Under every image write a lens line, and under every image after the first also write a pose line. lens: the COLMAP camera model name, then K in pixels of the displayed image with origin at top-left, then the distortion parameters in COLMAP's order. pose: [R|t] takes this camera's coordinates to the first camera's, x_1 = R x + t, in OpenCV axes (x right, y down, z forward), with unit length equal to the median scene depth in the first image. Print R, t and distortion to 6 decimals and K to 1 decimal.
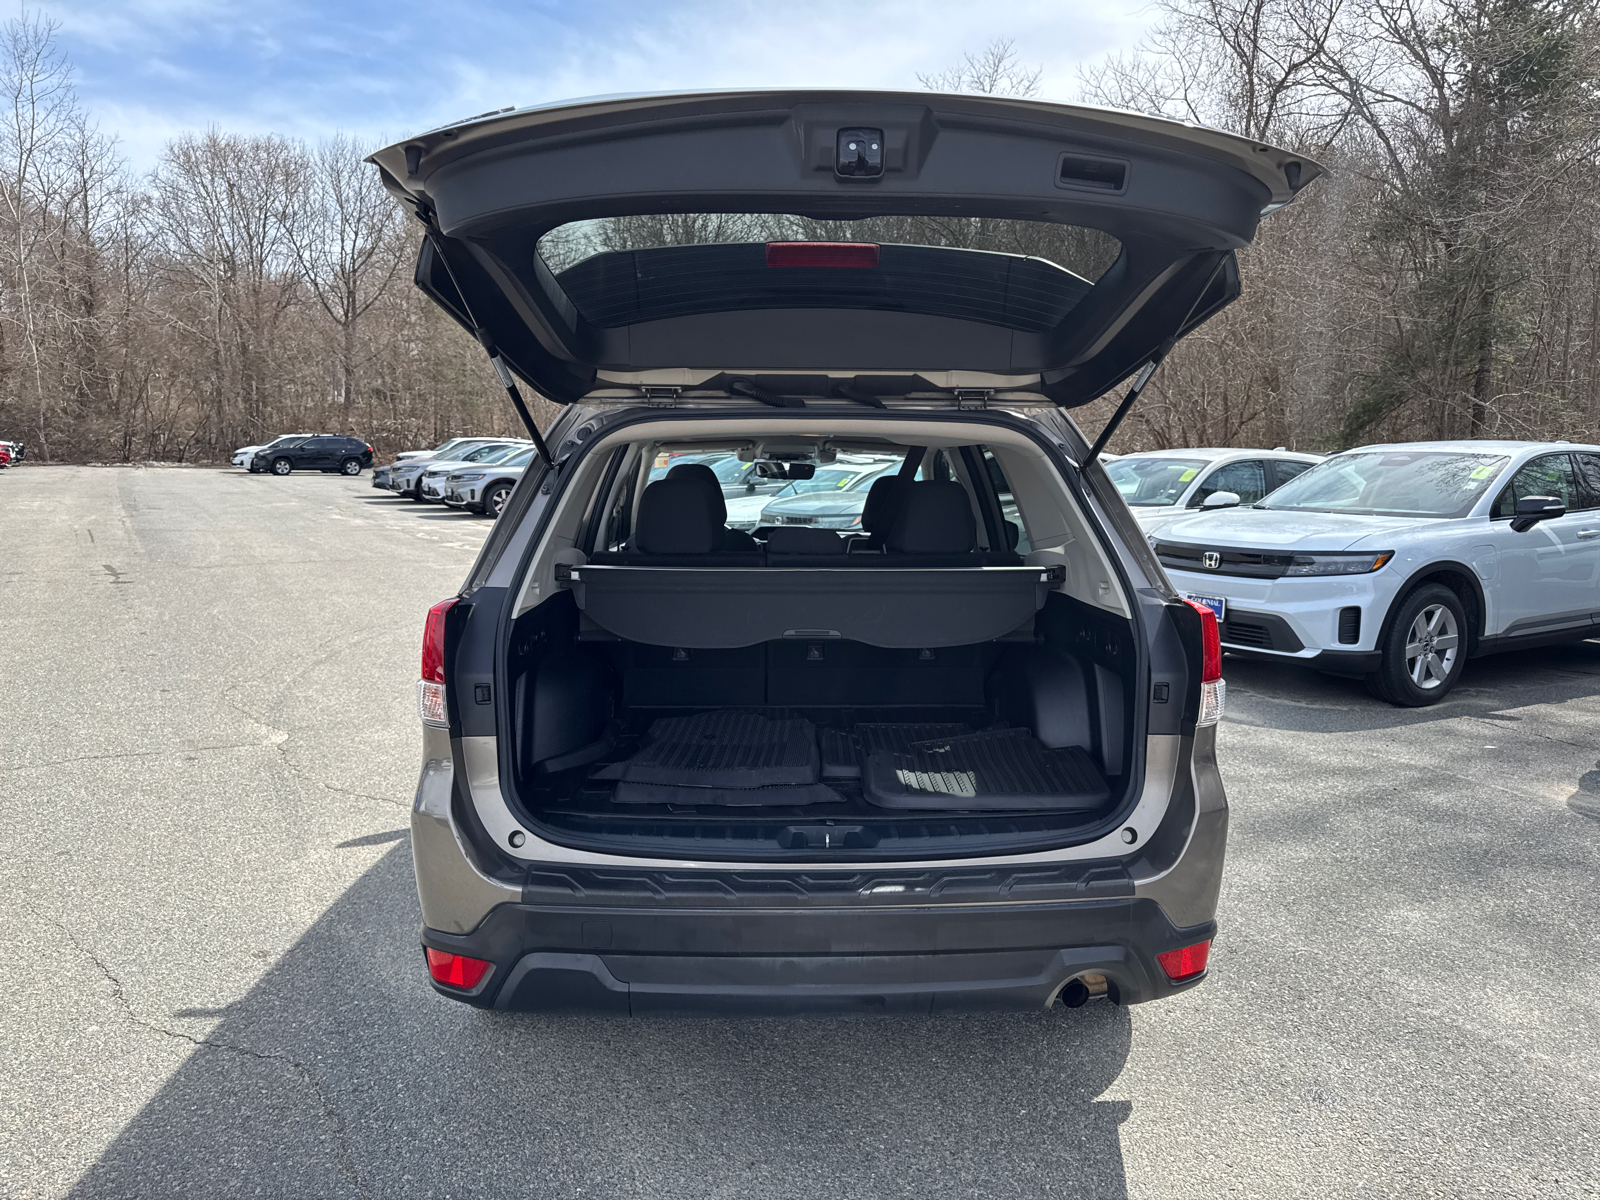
lens RADIAL K [[1135.8, 0, 801.9], [0, 1135.8, 624.6], [0, 0, 1]] dist [0.002361, -0.019808]
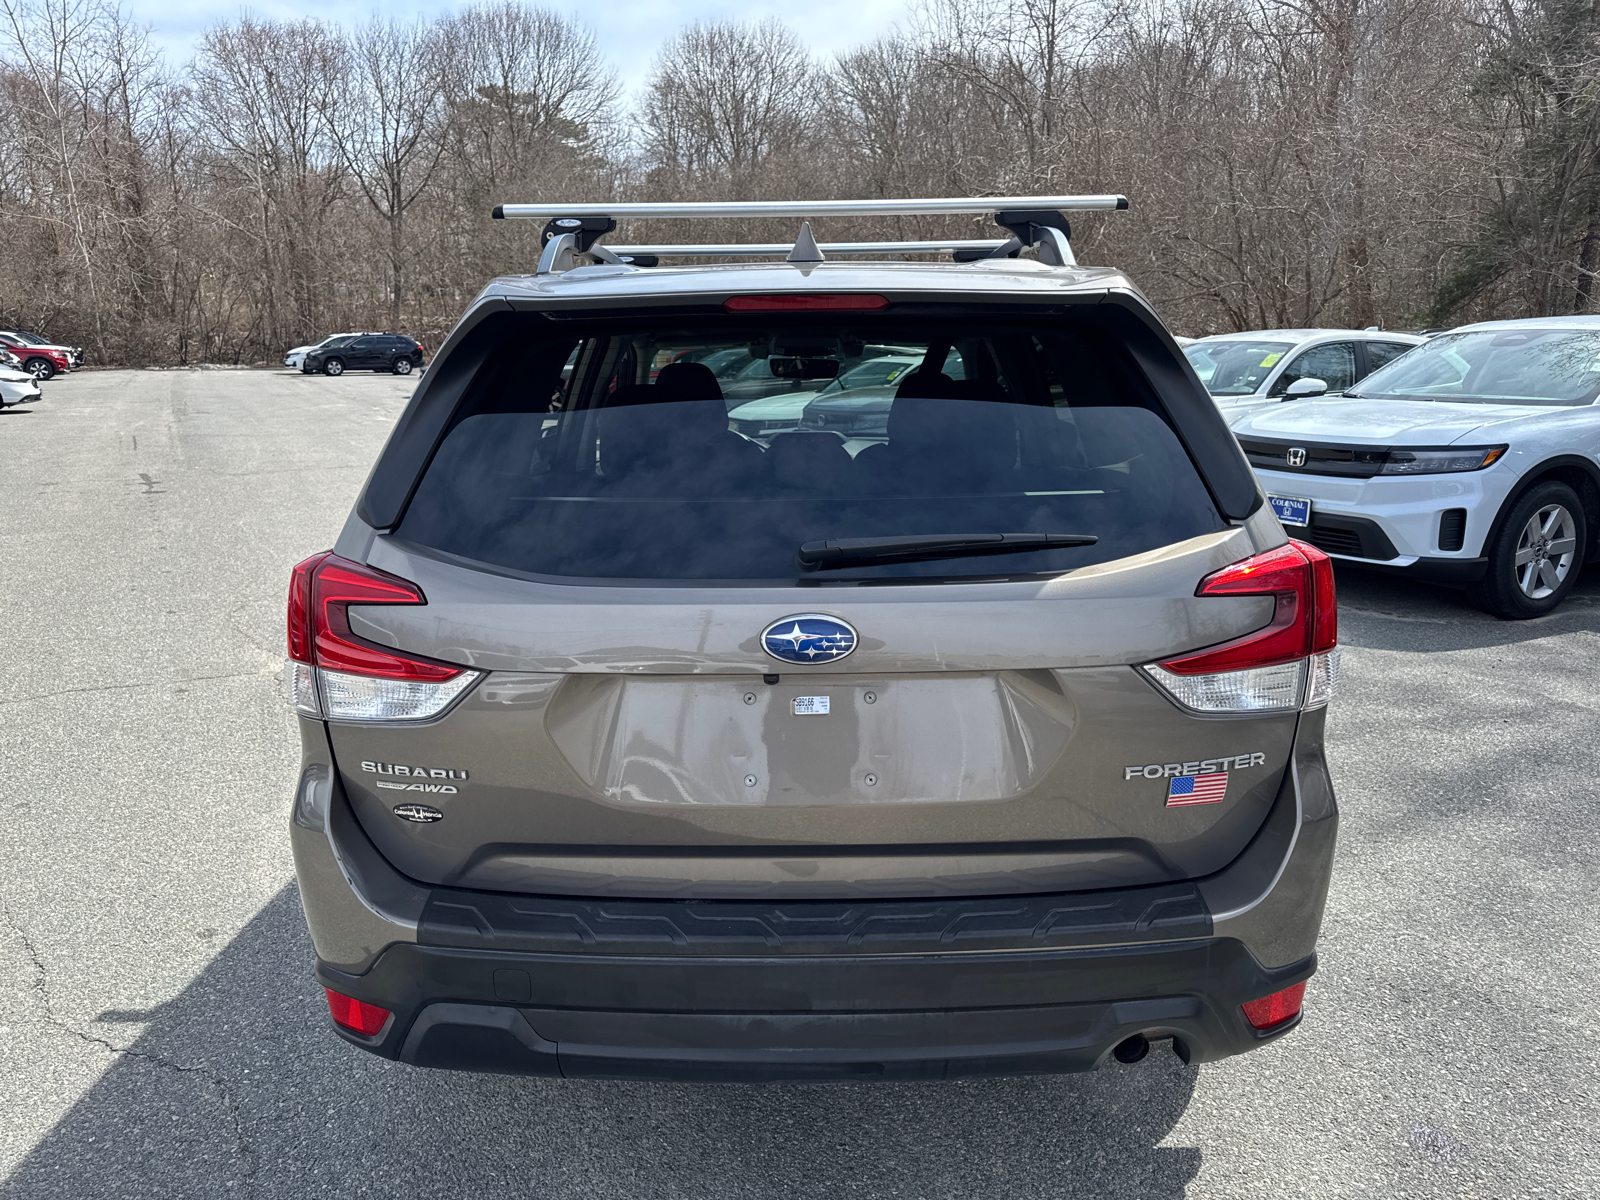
lens RADIAL K [[1128.1, 0, 798.4], [0, 1128.1, 631.2], [0, 0, 1]] dist [-0.003737, -0.004861]
pose [[0.998317, -0.005558, -0.057727, 0.019141], [0.011345, 0.994883, 0.100398, -0.014063], [0.056874, -0.100884, 0.993271, 0.080707]]
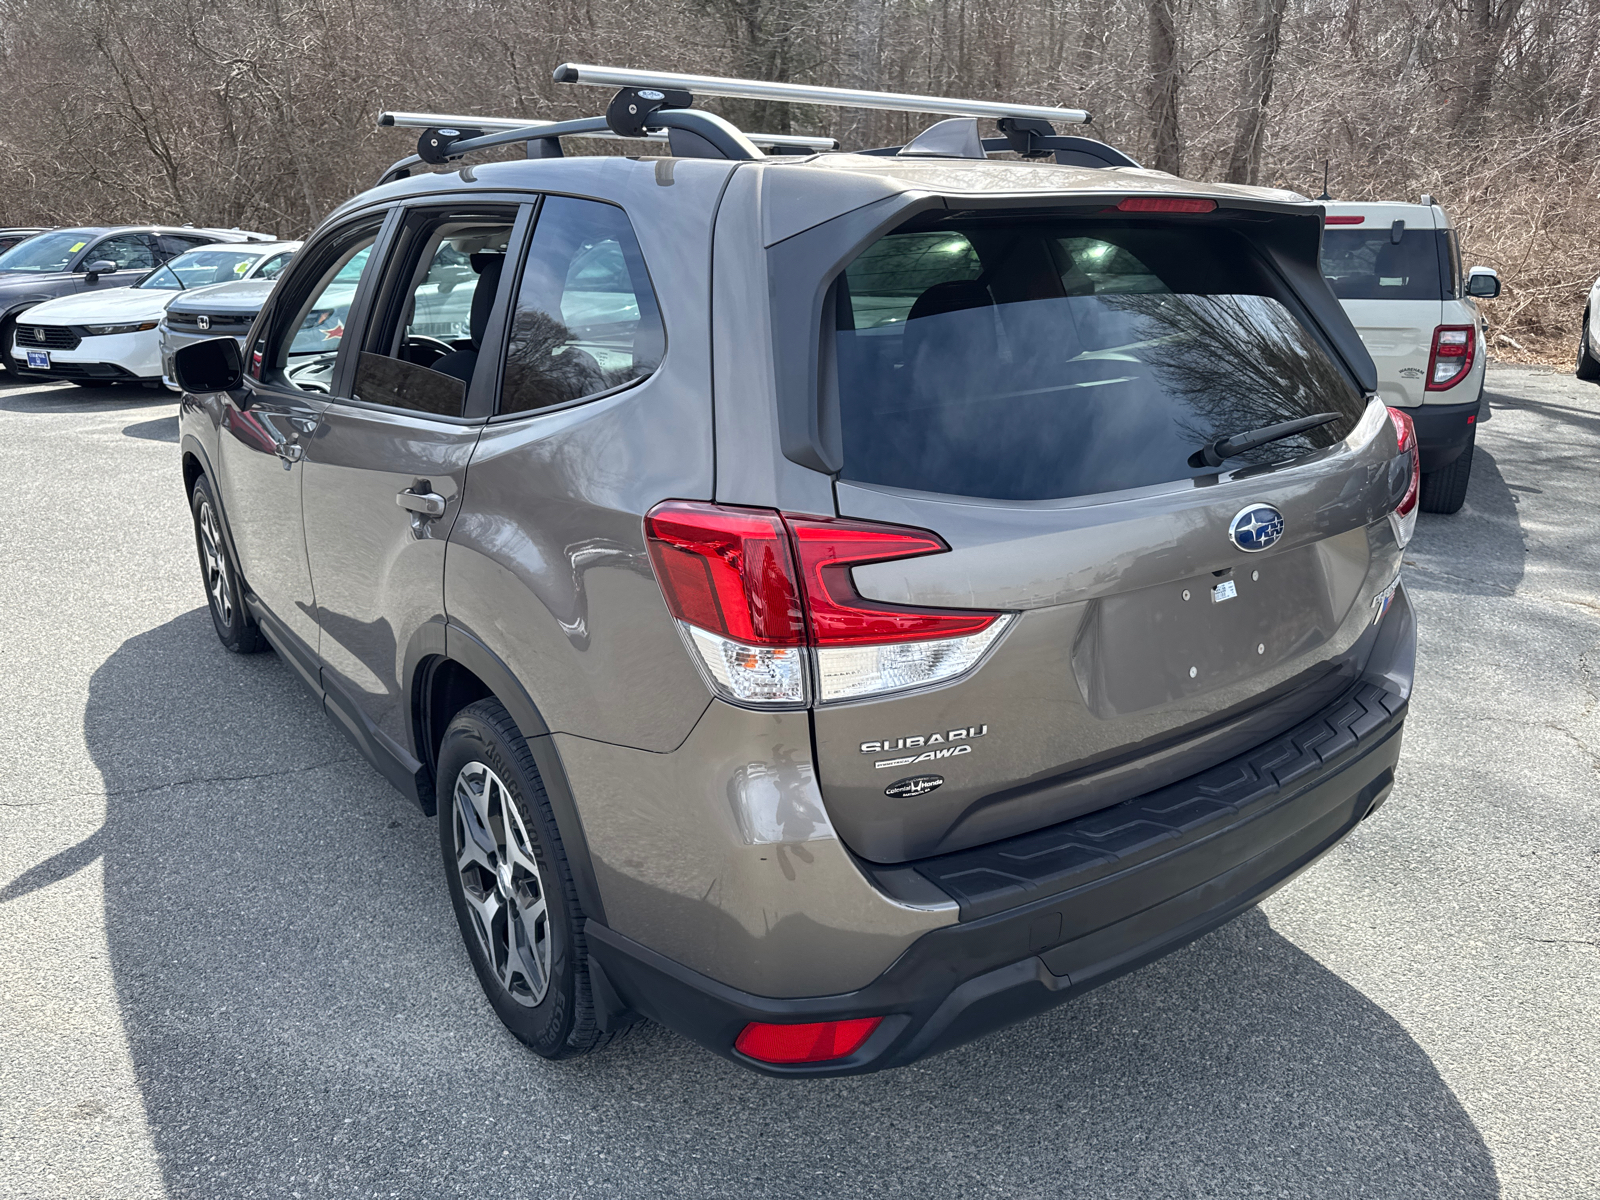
lens RADIAL K [[1103.1, 0, 715.7], [0, 1103.1, 603.3], [0, 0, 1]] dist [0.093944, -0.047715]
pose [[0.839147, -0.176086, 0.514613, -0.217832], [0.083068, 0.976536, 0.198689, -0.031949], [-0.537524, -0.123981, 0.834084, 0.162010]]
